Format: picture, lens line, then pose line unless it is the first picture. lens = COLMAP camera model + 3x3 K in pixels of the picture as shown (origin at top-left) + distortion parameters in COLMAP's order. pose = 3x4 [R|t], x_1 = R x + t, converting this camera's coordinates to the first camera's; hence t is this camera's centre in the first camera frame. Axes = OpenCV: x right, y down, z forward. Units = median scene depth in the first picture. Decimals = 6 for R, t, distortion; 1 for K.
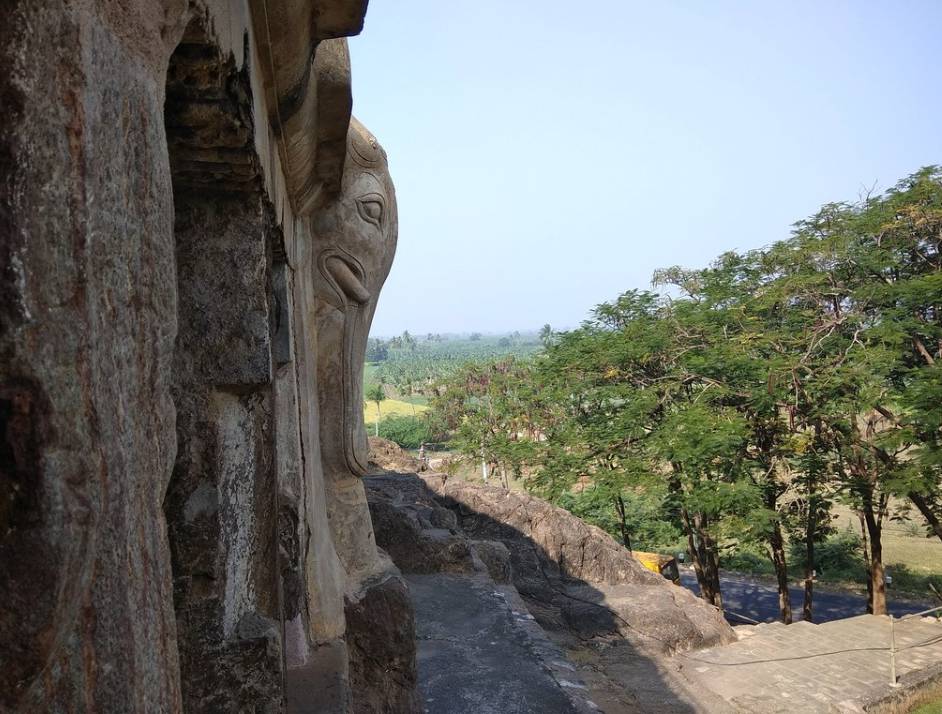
lens RADIAL K [[706.0, 0, 471.0], [0, 706.0, 357.0], [0, 0, 1]] dist [0.122437, -0.222851]
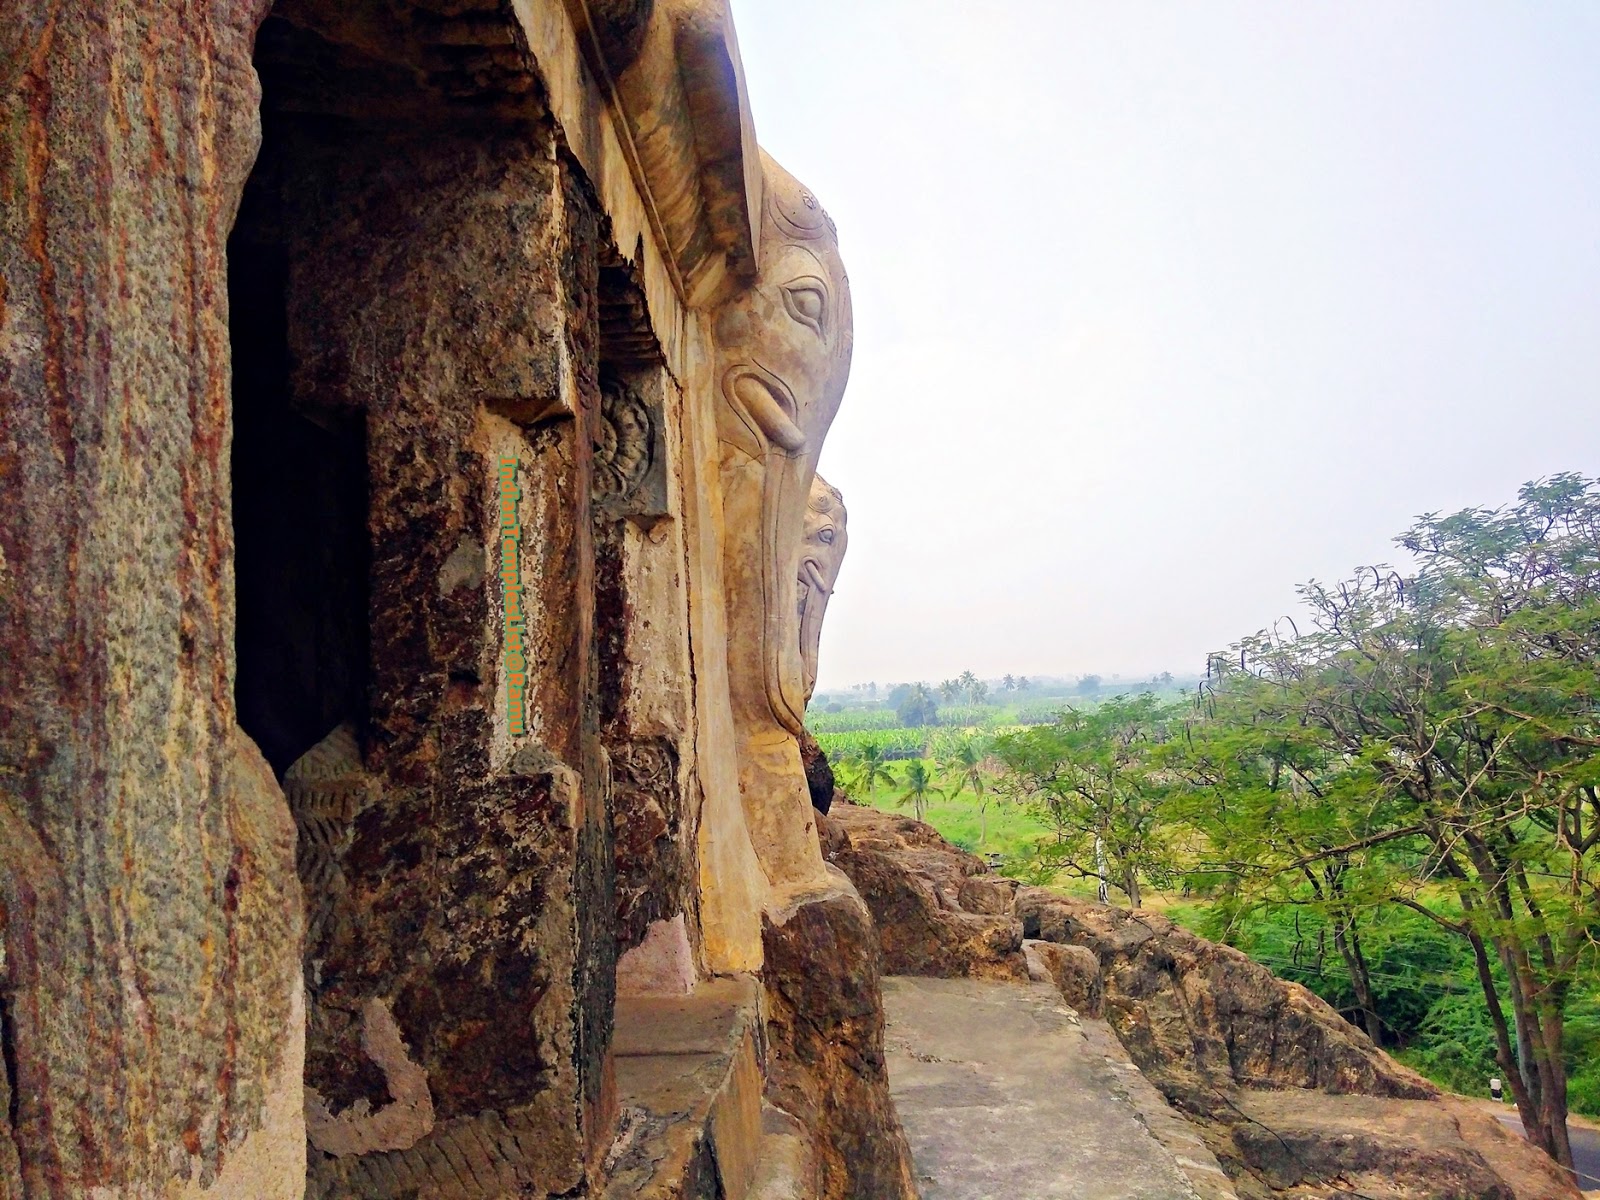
lens RADIAL K [[1180.0, 0, 800.0], [0, 1180.0, 600.0], [0, 0, 1]] dist [0.095128, -0.116643]
pose [[0.974510, -0.018602, -0.223572, 0.100851], [-0.000909, 0.996221, -0.086853, 0.172923], [0.224343, 0.084842, 0.970810, -0.016796]]
